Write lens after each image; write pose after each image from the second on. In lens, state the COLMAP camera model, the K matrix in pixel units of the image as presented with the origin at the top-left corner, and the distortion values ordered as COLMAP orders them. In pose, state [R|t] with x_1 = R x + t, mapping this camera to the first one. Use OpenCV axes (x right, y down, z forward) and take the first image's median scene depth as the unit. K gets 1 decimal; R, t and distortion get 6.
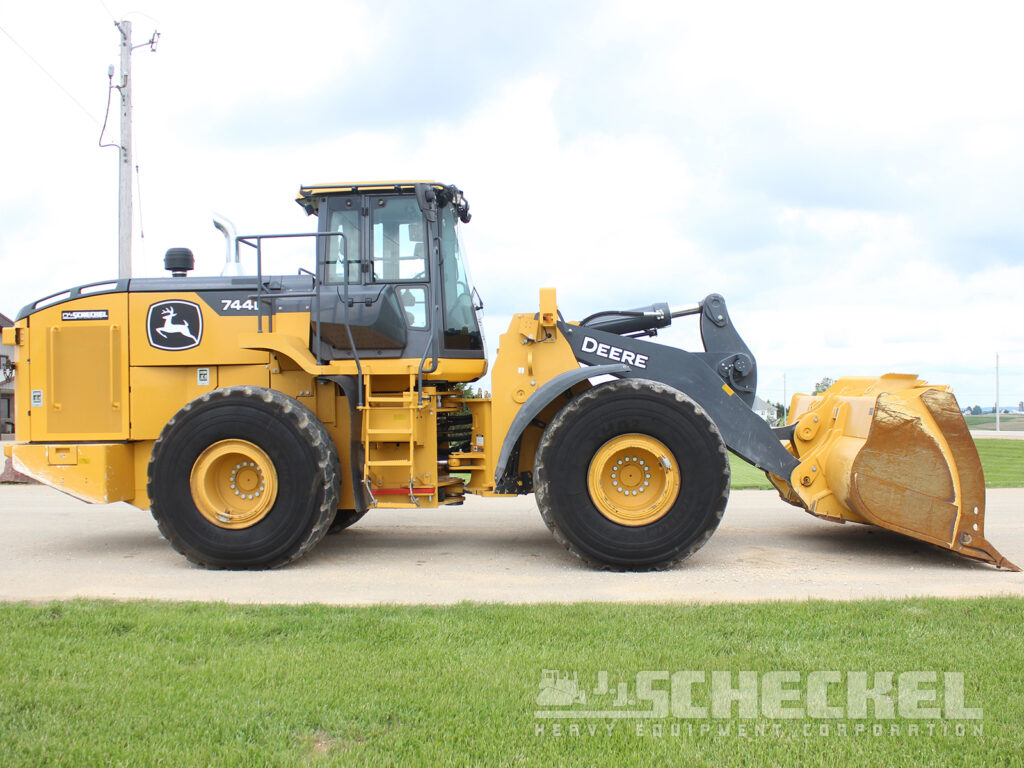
lens RADIAL K [[1017.5, 0, 514.2], [0, 1017.5, 422.7], [0, 0, 1]] dist [-0.165473, 0.089393]
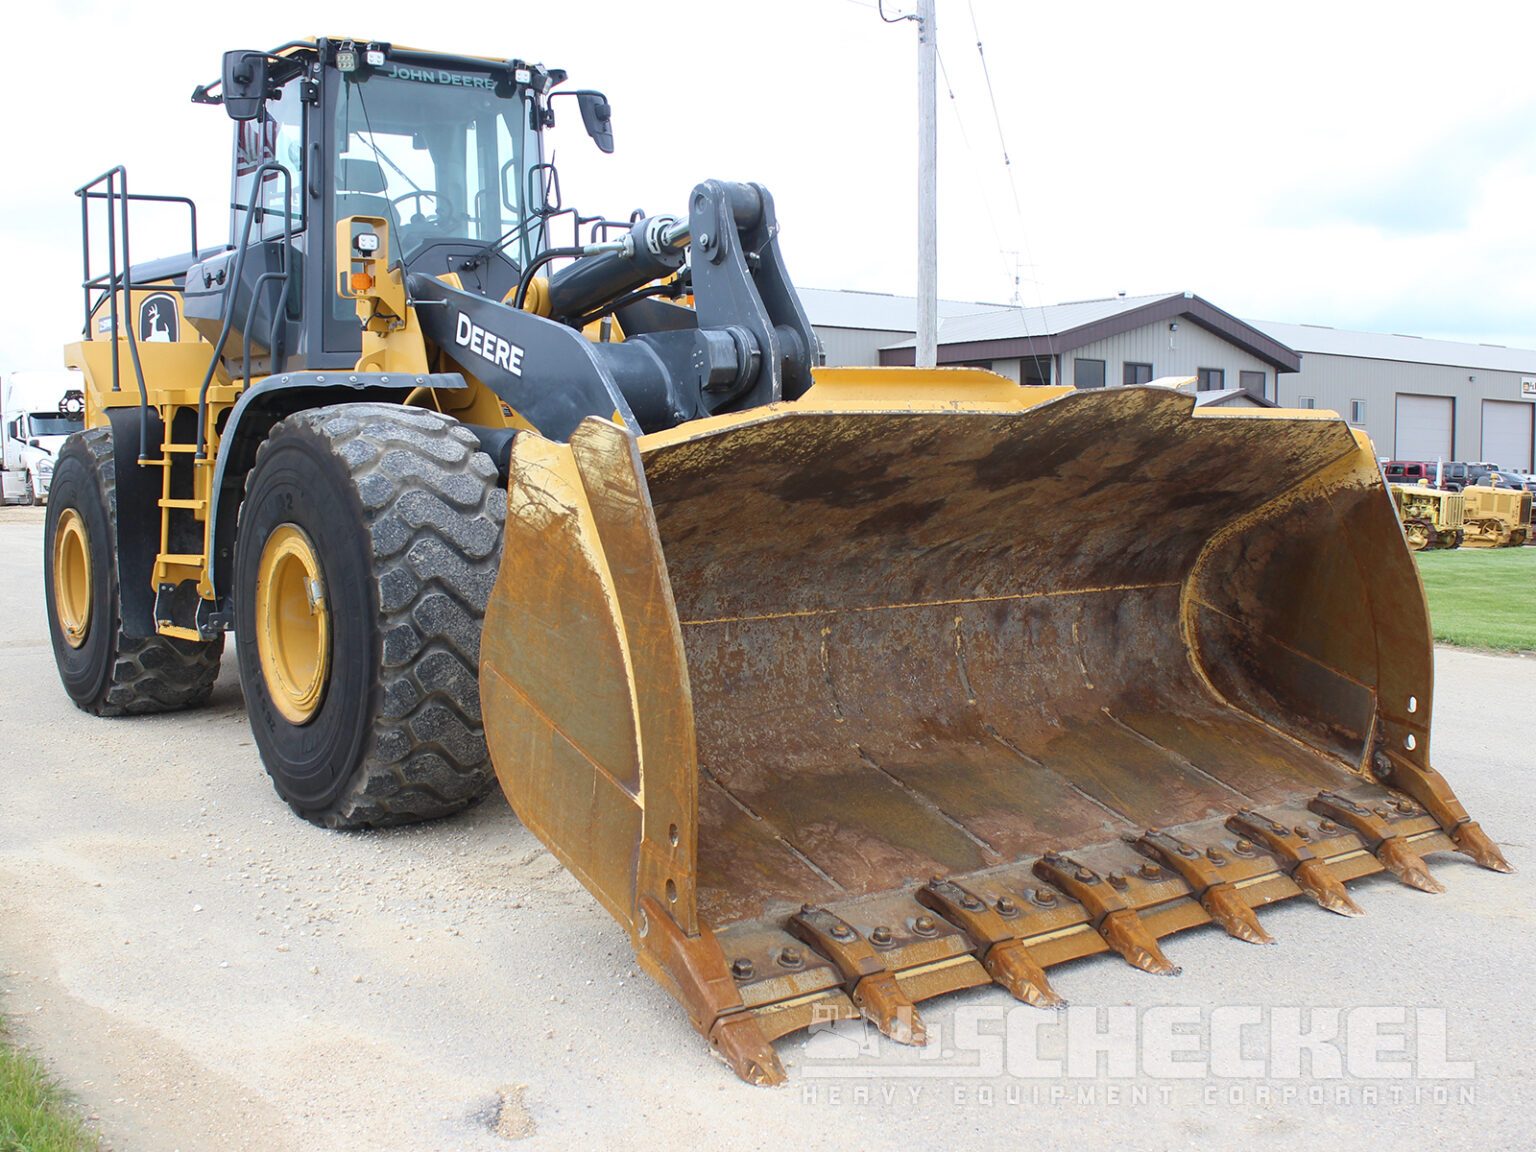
lens RADIAL K [[1678.0, 0, 757.3], [0, 1678.0, 599.1], [0, 0, 1]] dist [-0.132731, 0.017989]
pose [[0.635984, 0.074482, -0.768100, 0.753232], [-0.018375, 0.996511, 0.081416, -0.018499], [0.771484, -0.037666, 0.635133, 0.617653]]
